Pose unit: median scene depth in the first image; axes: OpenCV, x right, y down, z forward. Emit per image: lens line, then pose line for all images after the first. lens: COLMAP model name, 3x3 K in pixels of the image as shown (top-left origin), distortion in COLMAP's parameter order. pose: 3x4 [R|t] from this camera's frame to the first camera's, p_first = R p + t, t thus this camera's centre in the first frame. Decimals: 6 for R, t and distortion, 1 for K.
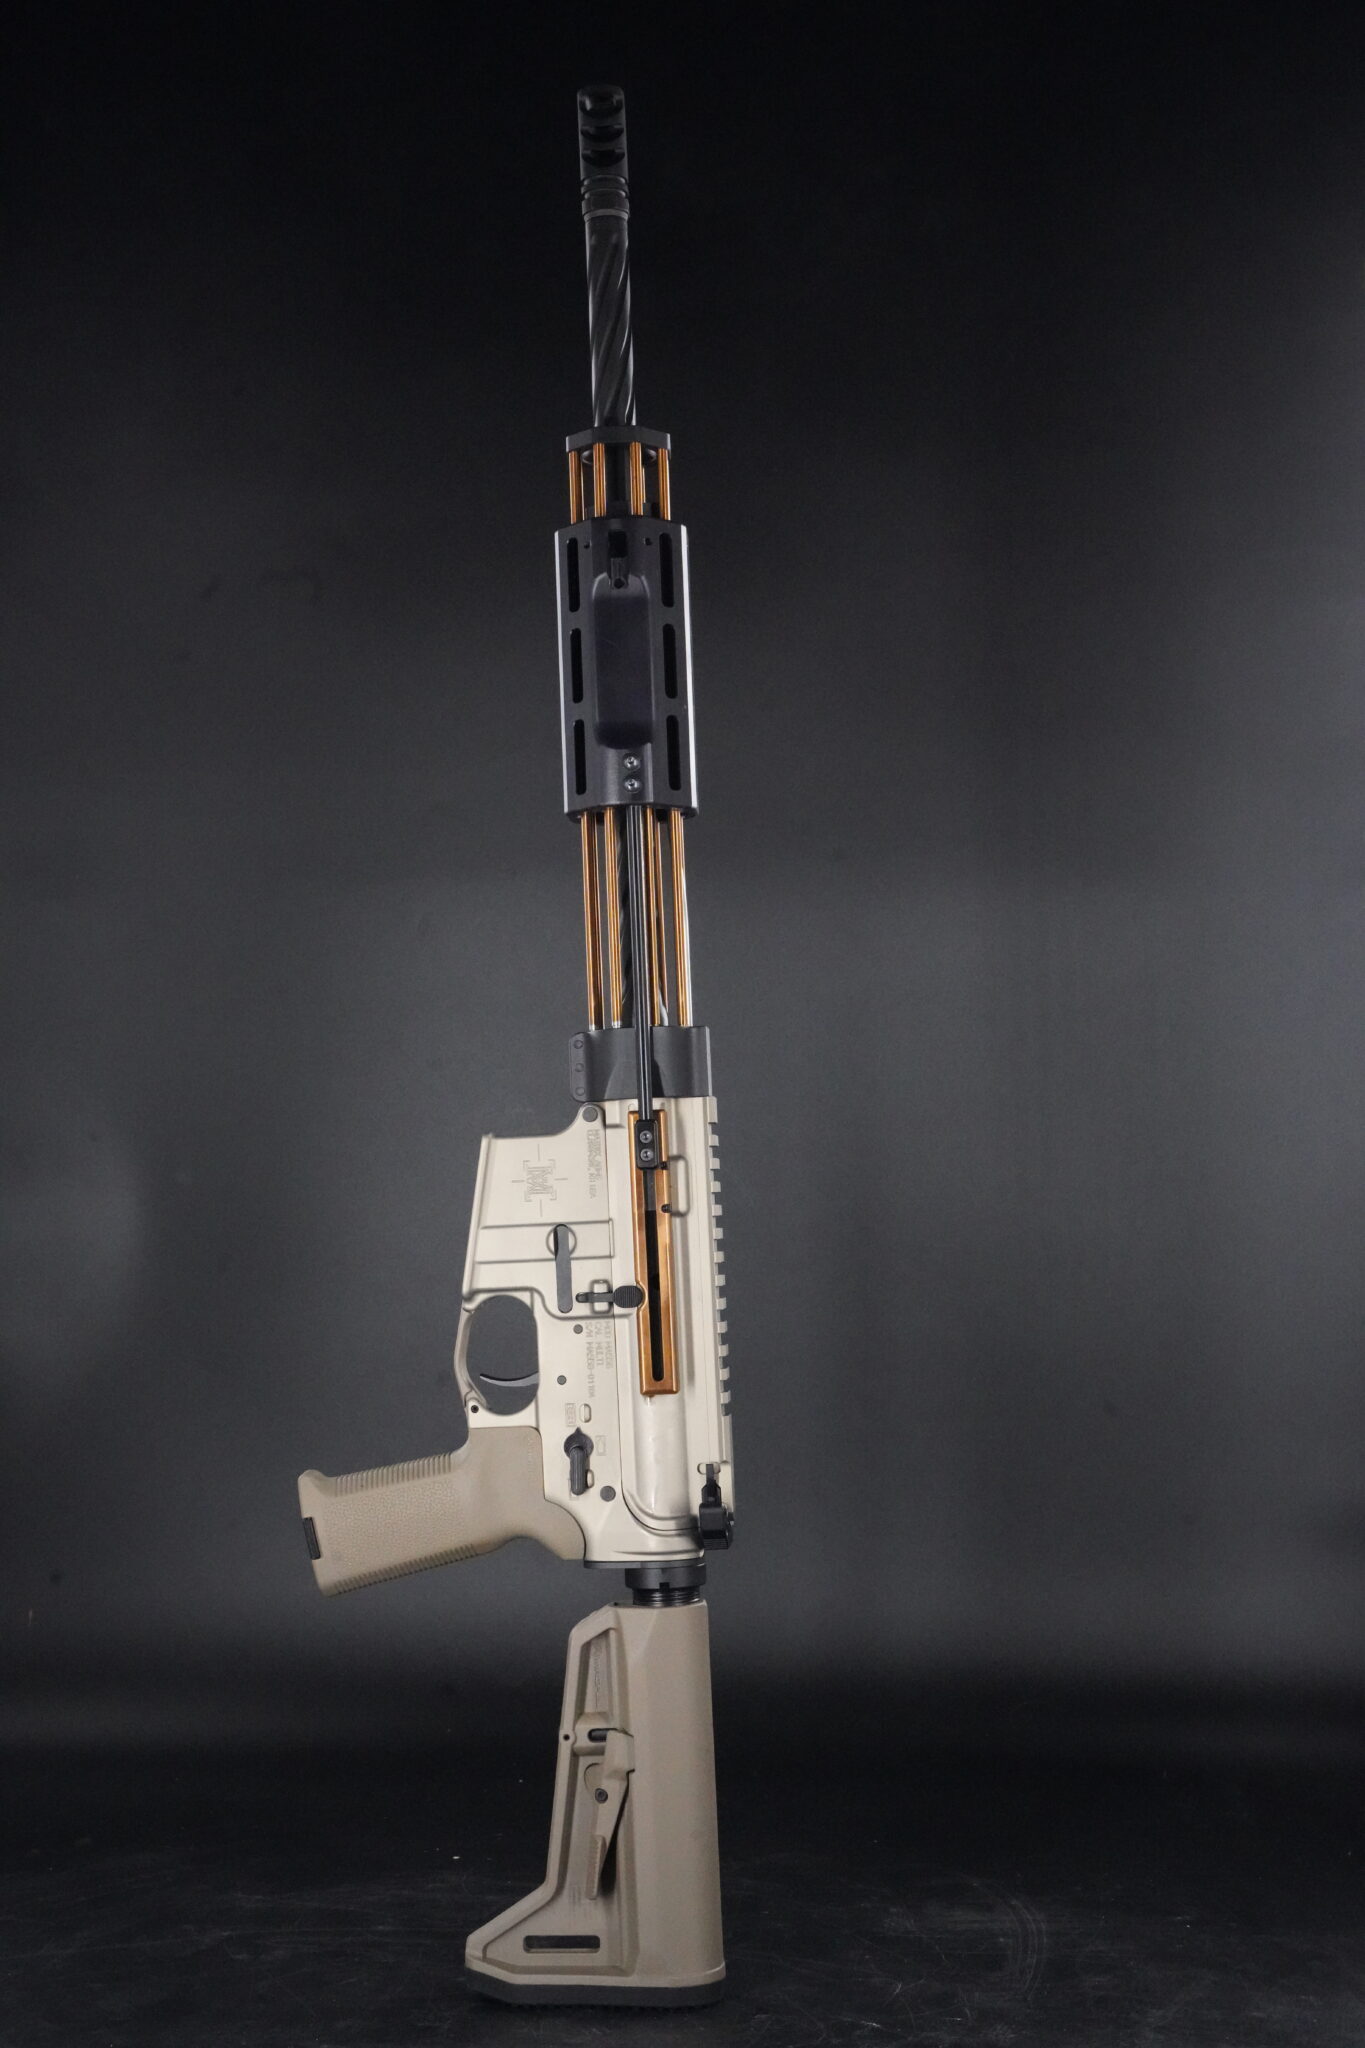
lens RADIAL K [[2980.2, 0, 682.5], [0, 2980.2, 1024.0], [0, 0, 1]] dist [-0.103352, 1.049518]
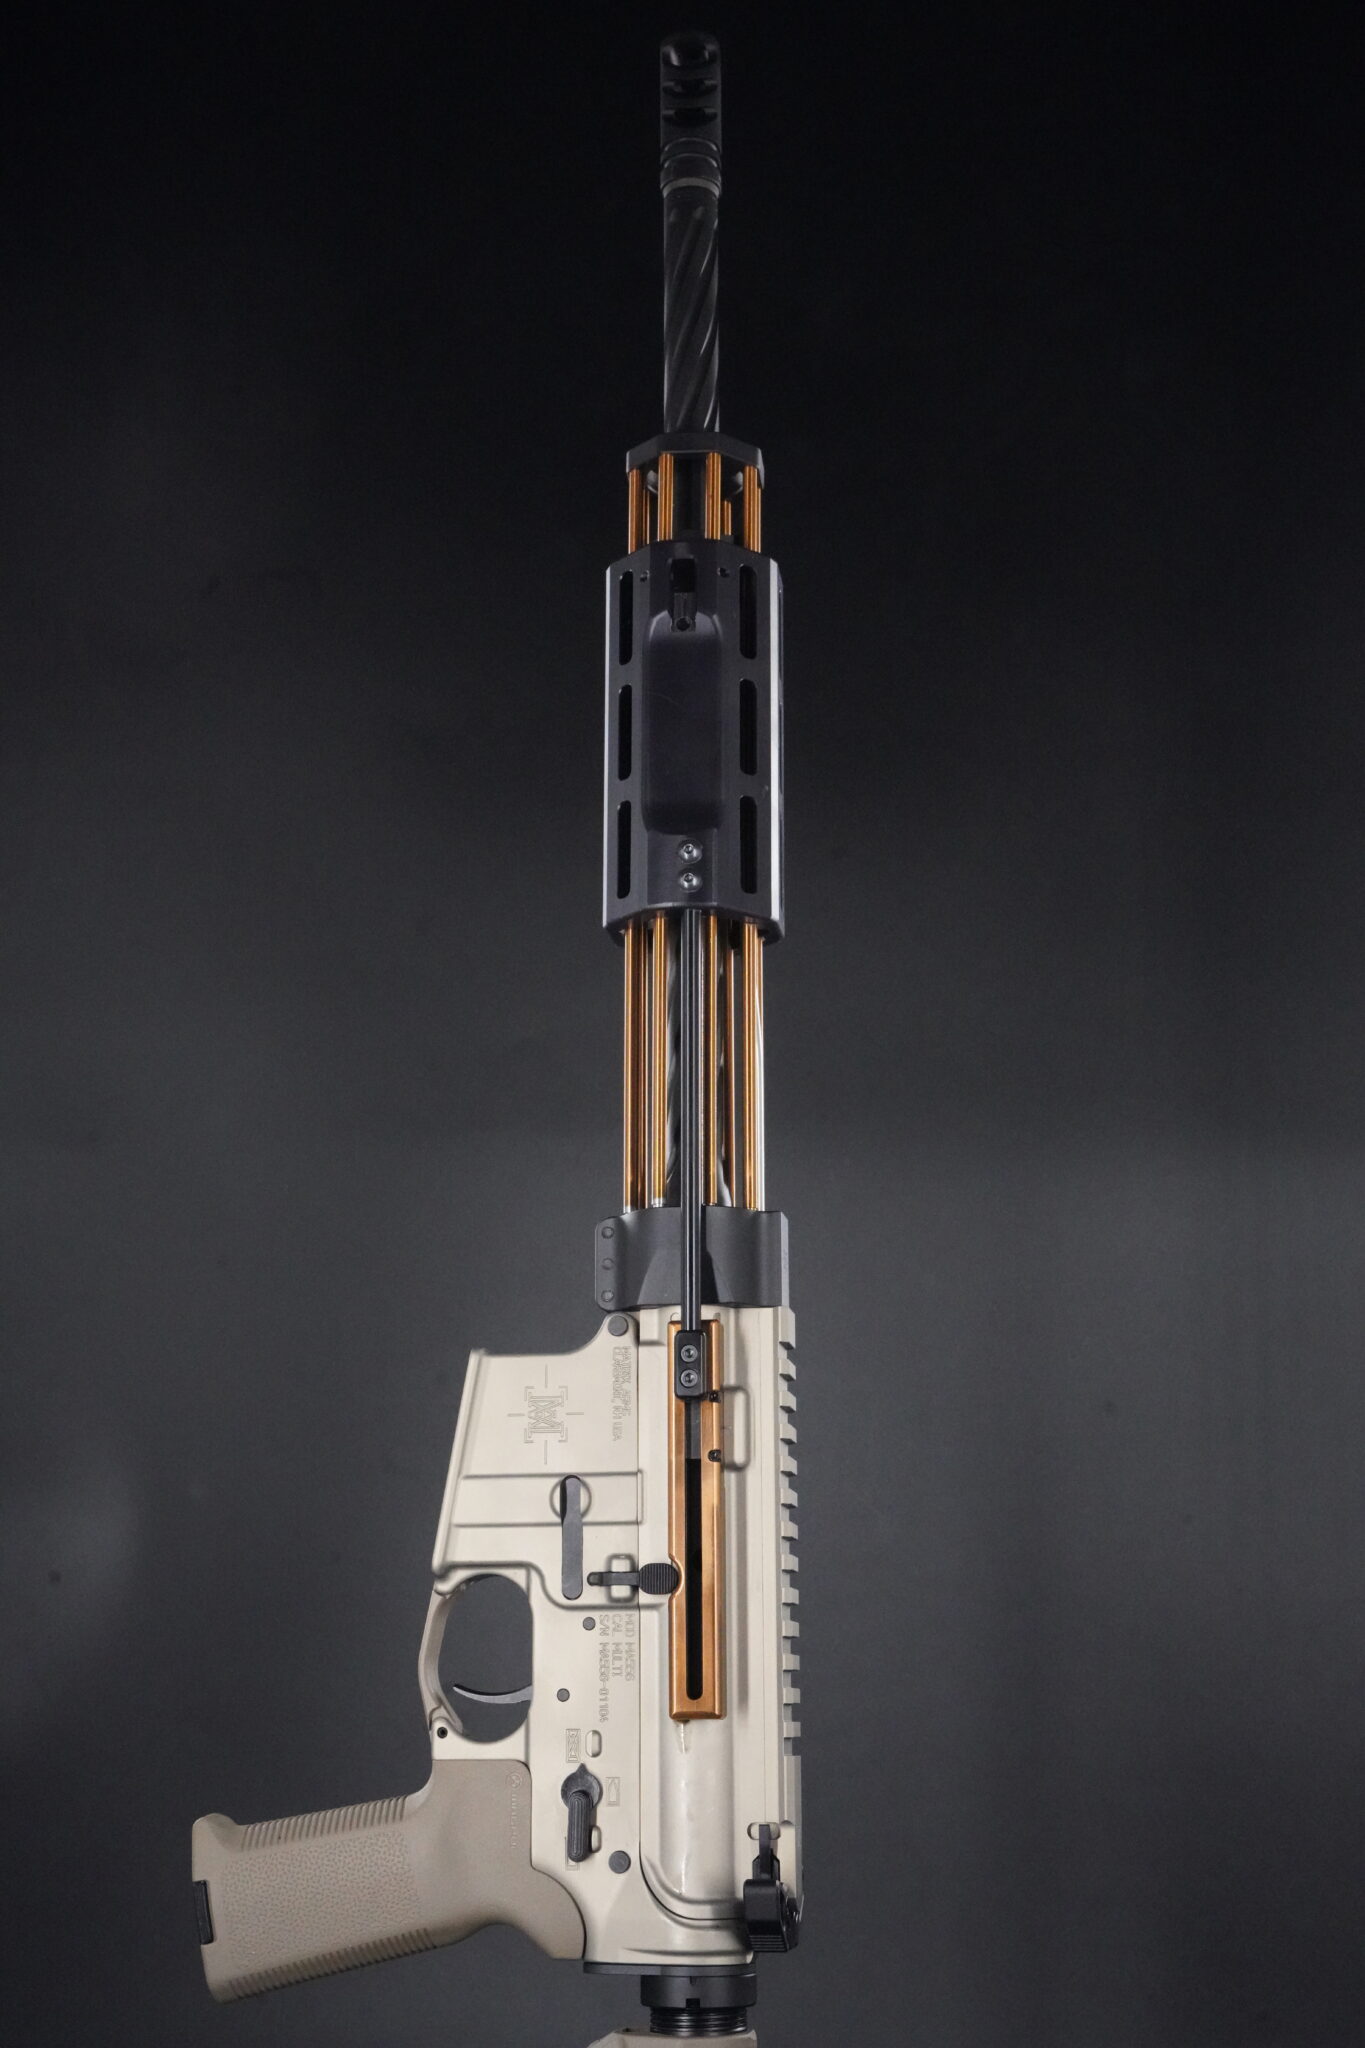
lens RADIAL K [[2980.2, 0, 682.5], [0, 2980.2, 1024.0], [0, 0, 1]] dist [-0.103352, 1.049518]
pose [[0.996715, 0.024017, -0.077341, 0.039400], [-0.036035, 0.986787, -0.157964, 0.072029], [0.072525, 0.160232, 0.984411, 0.271043]]
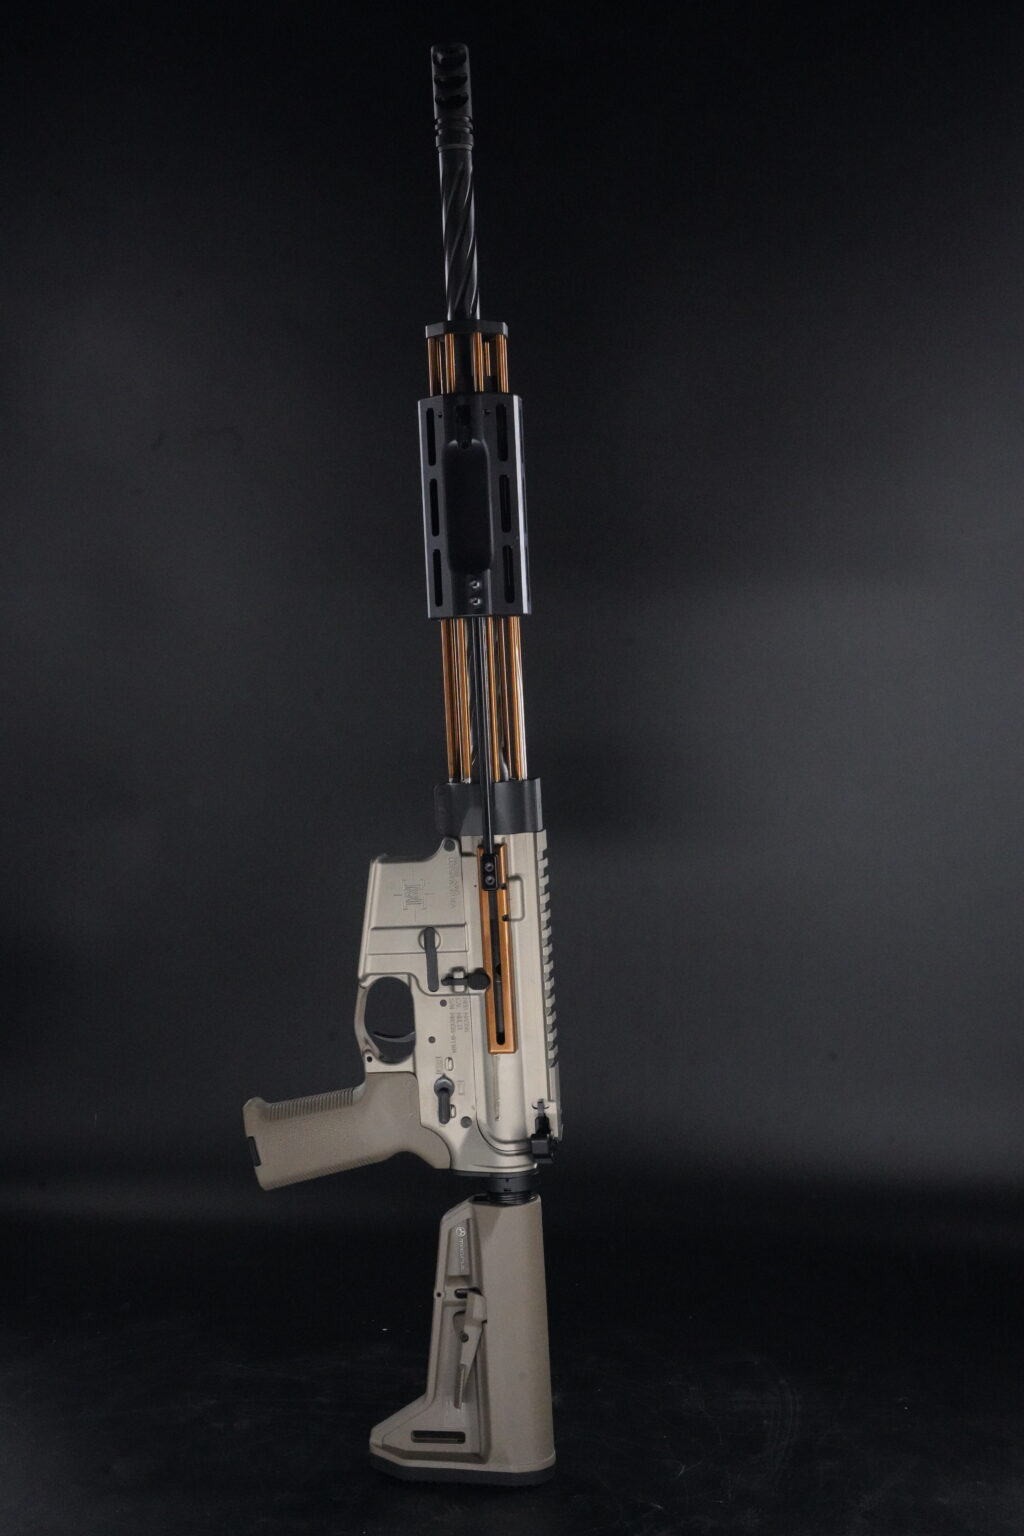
lens RADIAL K [[2235.1, 0, 512.0], [0, 2235.1, 768.0], [0, 0, 1]] dist [-0.103352, 1.049518]
pose [[0.997383, -0.004492, -0.072164, 0.069710], [0.013945, 0.991279, 0.131041, -0.136000], [0.070946, -0.131704, 0.988747, 0.011684]]
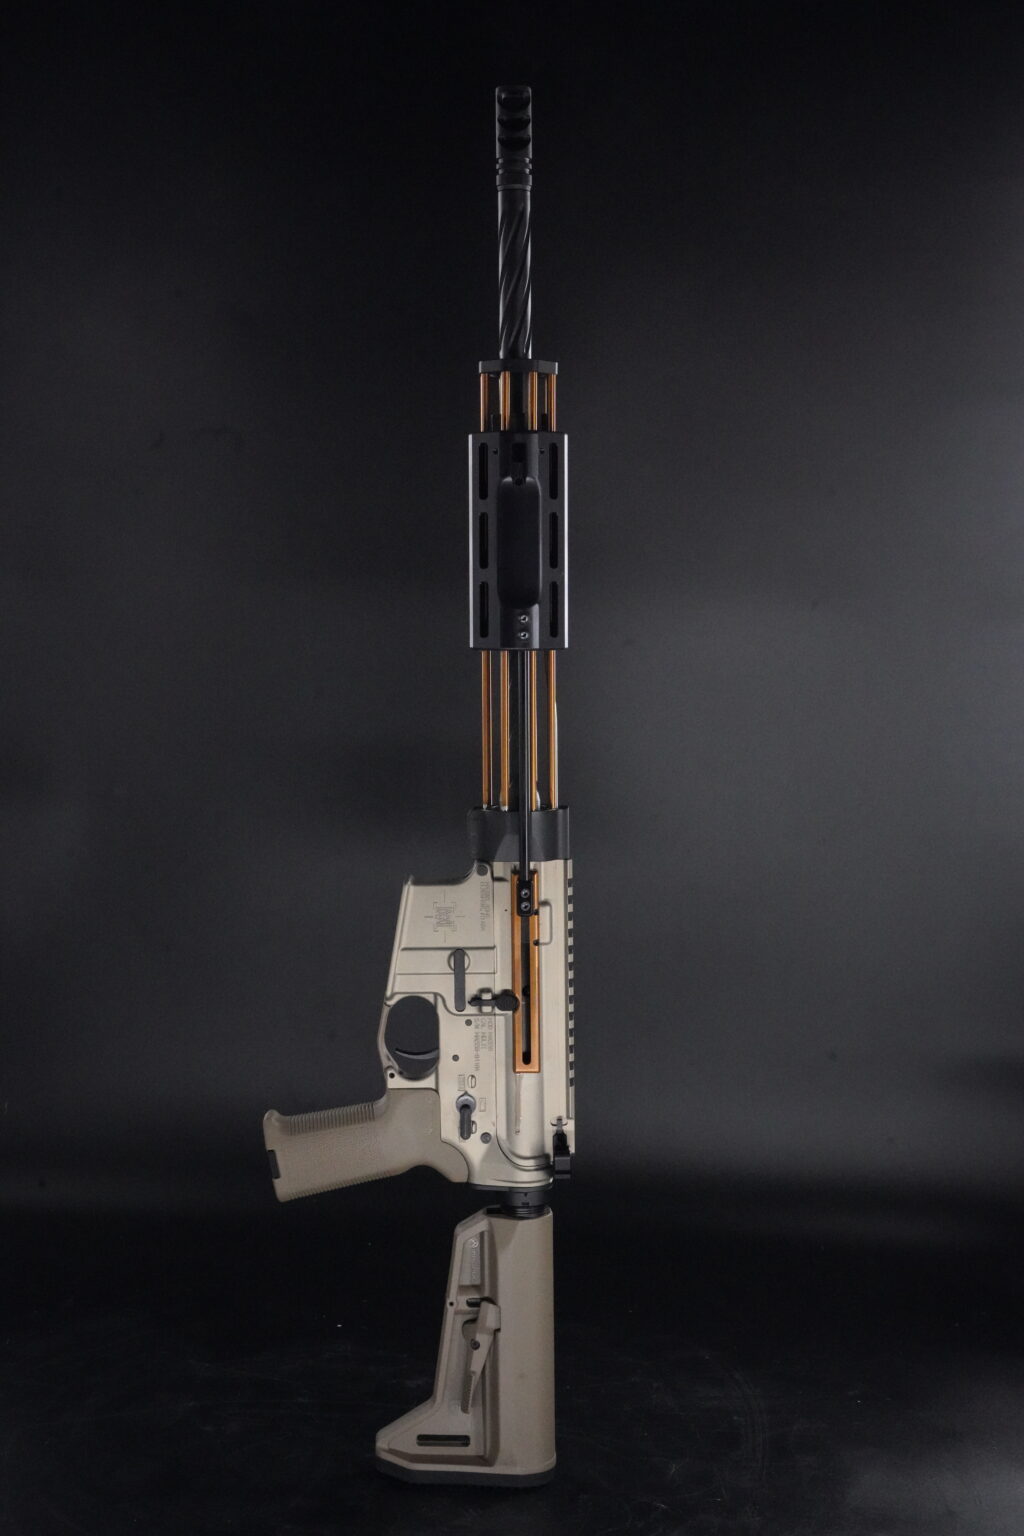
lens RADIAL K [[2235.1, 0, 512.0], [0, 2235.1, 768.0], [0, 0, 1]] dist [-0.103352, 1.049518]
pose [[0.996679, 0.028018, 0.076454, -0.097798], [-0.039813, 0.986730, 0.157412, -0.179576], [-0.071029, -0.159933, 0.984569, -0.009512]]
